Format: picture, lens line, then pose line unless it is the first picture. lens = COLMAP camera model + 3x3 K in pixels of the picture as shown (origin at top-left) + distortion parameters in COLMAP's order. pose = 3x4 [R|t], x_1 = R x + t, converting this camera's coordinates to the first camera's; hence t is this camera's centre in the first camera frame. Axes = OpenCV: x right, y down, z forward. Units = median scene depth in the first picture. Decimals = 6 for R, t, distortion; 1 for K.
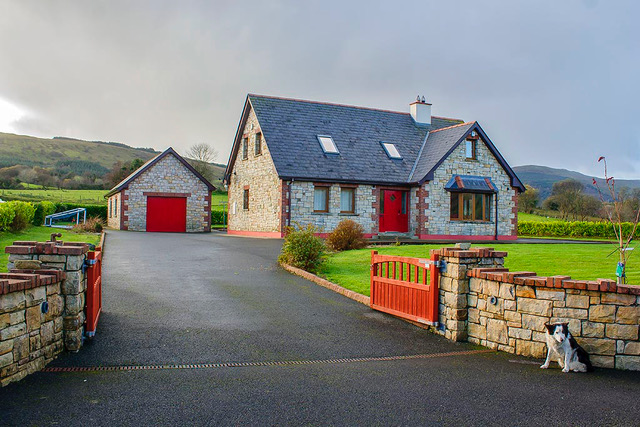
lens RADIAL K [[628.5, 0, 320.0], [0, 628.5, 213.5], [0, 0, 1]] dist [-0.131239, 0.006285]
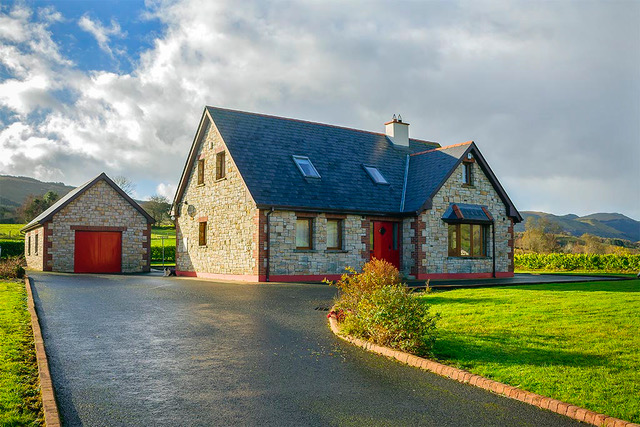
lens RADIAL K [[597.9, 0, 297.9], [0, 597.9, 216.3], [0, 0, 1]] dist [-0.137327, 0.008446]
pose [[0.992453, -0.004885, 0.122528, -0.094349], [0.010905, 0.998763, -0.048512, -0.006481], [-0.122140, 0.049482, 0.991279, 0.218549]]
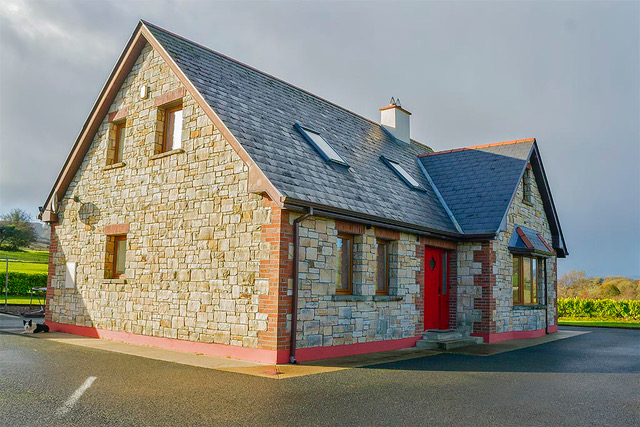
lens RADIAL K [[576.4, 0, 320.0], [0, 576.4, 213.5], [0, 0, 1]] dist [-0.104451, 0.005386]
pose [[0.896322, 0.062693, 0.438950, -0.174072], [-0.017004, 0.994086, -0.107261, -0.013117], [-0.443078, 0.088676, 0.892086, 0.613750]]
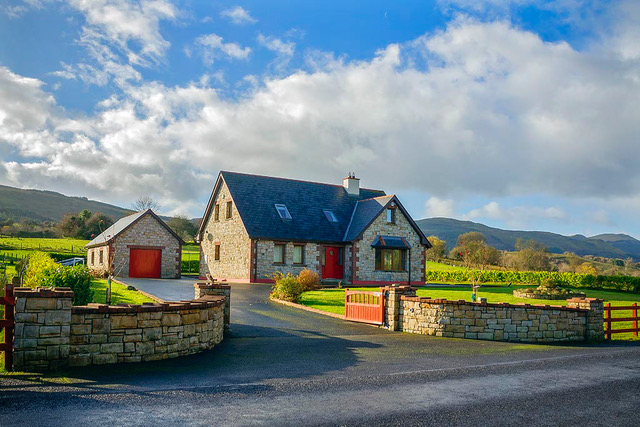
lens RADIAL K [[597.9, 0, 297.9], [0, 597.9, 216.3], [0, 0, 1]] dist [-0.137327, 0.008446]
pose [[0.995595, 0.011980, 0.092991, -0.071761], [-0.005013, 0.997186, -0.074802, -0.006831], [-0.093626, 0.074006, 0.992853, -0.239829]]
